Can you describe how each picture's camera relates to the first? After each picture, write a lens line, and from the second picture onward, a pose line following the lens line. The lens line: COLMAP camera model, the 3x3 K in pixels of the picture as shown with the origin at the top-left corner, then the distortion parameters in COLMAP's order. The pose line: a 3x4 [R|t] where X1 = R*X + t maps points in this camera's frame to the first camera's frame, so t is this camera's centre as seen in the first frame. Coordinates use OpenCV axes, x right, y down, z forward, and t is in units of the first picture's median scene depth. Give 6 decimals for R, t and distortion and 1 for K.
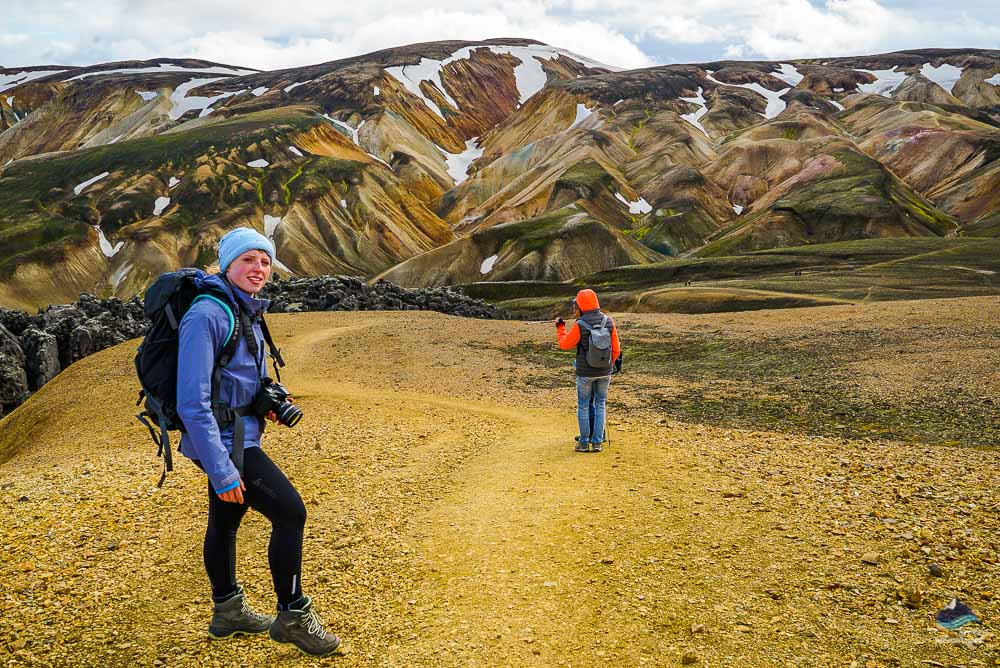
lens RADIAL K [[902.6, 0, 500.0], [0, 902.6, 321.5], [0, 0, 1]] dist [-0.006083, 0.005956]
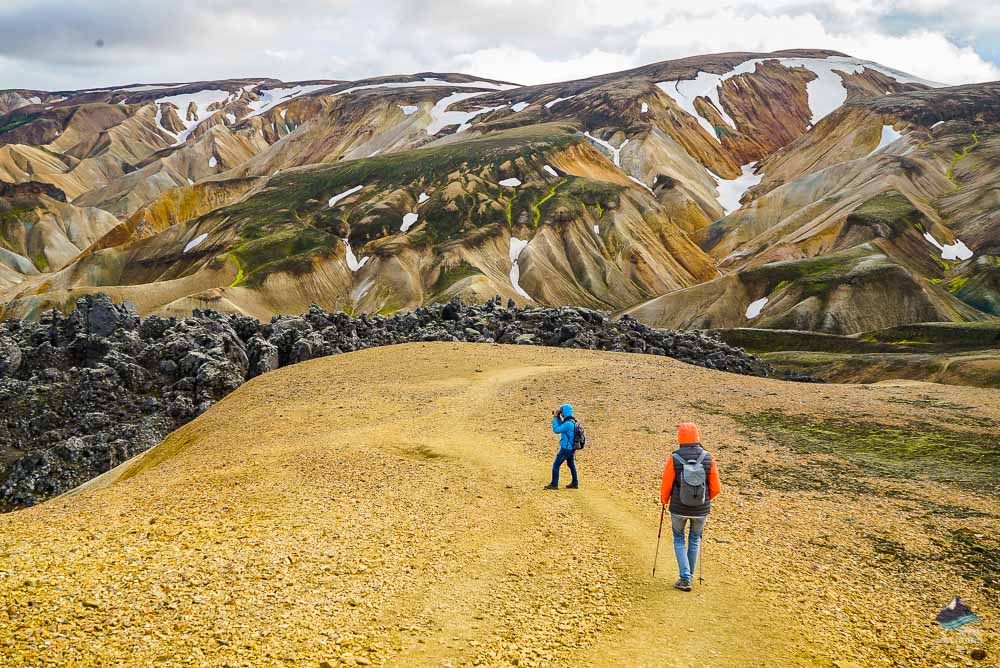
lens RADIAL K [[902.6, 0, 500.0], [0, 902.6, 321.5], [0, 0, 1]] dist [-0.006083, 0.005956]
pose [[0.949247, 0.079179, -0.304403, 0.018240], [-0.092100, 0.995348, -0.028301, -0.004125], [0.300746, 0.054900, 0.952123, 0.113985]]
